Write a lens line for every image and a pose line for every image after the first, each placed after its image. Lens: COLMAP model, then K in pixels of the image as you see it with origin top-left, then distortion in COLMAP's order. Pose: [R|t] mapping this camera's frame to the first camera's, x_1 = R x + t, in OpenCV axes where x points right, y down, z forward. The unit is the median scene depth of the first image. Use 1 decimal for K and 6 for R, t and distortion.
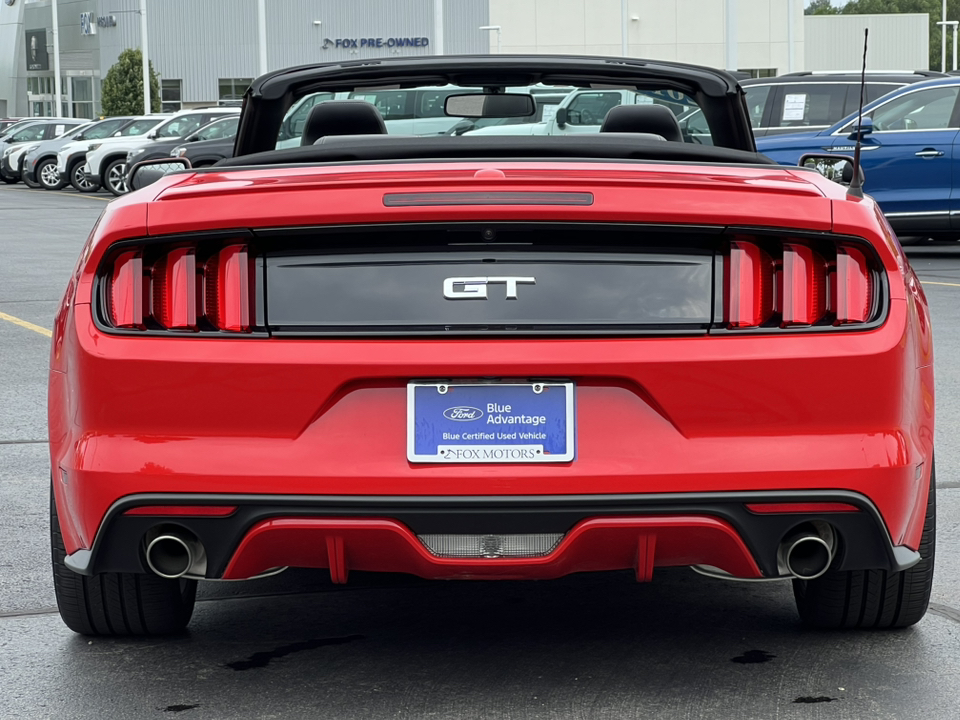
lens RADIAL K [[2844.7, 0, 480.0], [0, 2844.7, 360.0], [0, 0, 1]] dist [-0.506698, 0.757538]
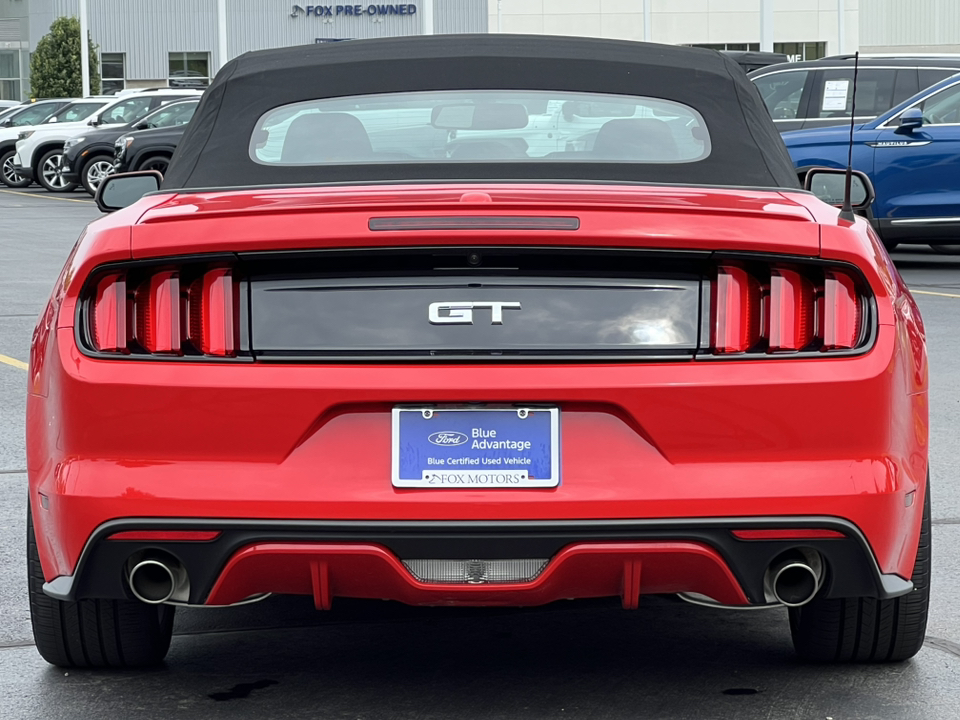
lens RADIAL K [[3473.7, 0, 479.5], [0, 3473.7, 409.1], [0, 0, 1]] dist [-0.704484, 1.077508]
pose [[0.999997, 0.002596, 0.000468, 0.004343], [-0.002600, 0.999971, 0.007204, -0.000326], [-0.000449, -0.007205, 0.999974, -0.211398]]
